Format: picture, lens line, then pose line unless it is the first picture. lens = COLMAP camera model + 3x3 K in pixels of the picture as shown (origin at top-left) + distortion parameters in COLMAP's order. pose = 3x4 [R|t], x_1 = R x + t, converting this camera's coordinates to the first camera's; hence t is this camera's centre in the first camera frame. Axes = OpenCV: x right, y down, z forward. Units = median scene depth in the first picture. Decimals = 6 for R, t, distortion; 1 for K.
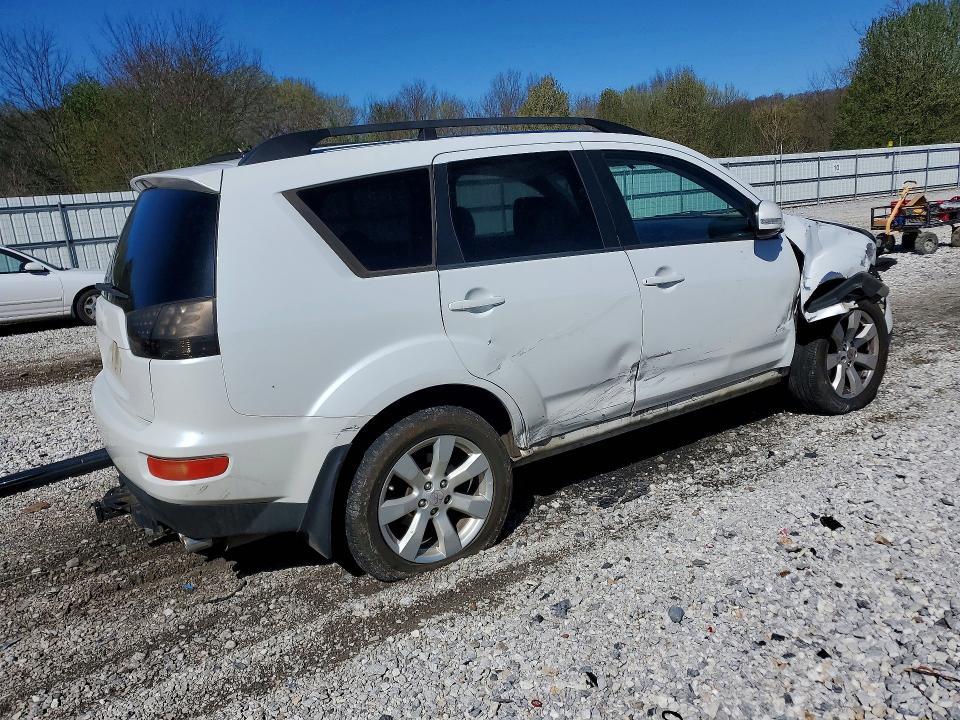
lens RADIAL K [[730.2, 0, 471.2], [0, 730.2, 359.4], [0, 0, 1]] dist [0.058472, -0.053596]
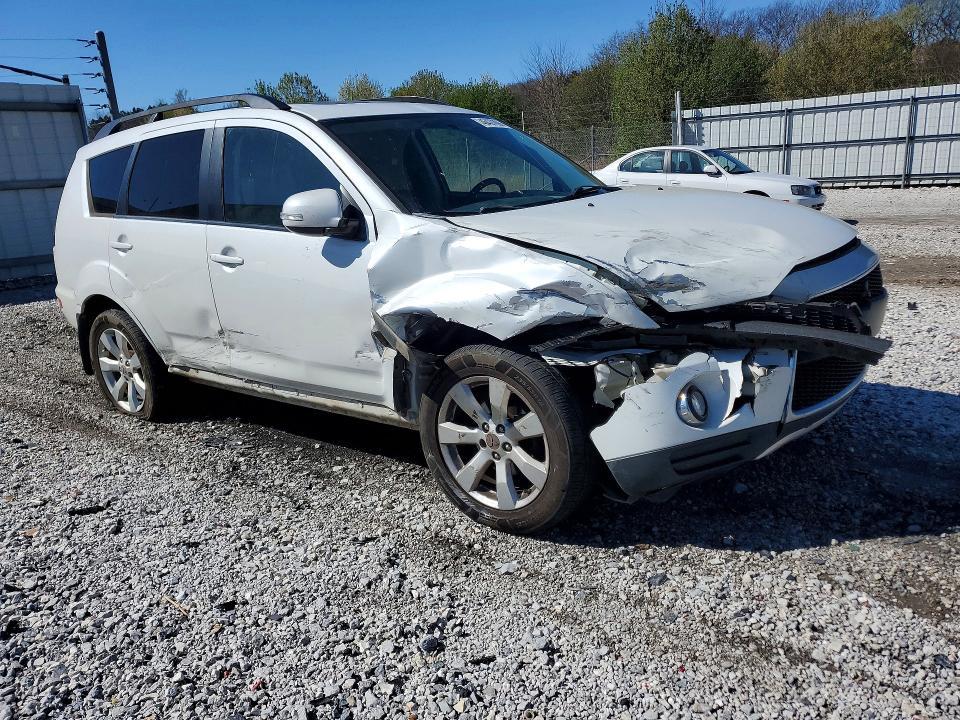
lens RADIAL K [[730.2, 0, 471.2], [0, 730.2, 359.4], [0, 0, 1]] dist [0.058472, -0.053596]
pose [[0.358145, 0.308301, -0.881296, 0.850752], [-0.173305, 0.949457, 0.261718, -0.194160], [0.917441, 0.059000, 0.393474, 0.590009]]
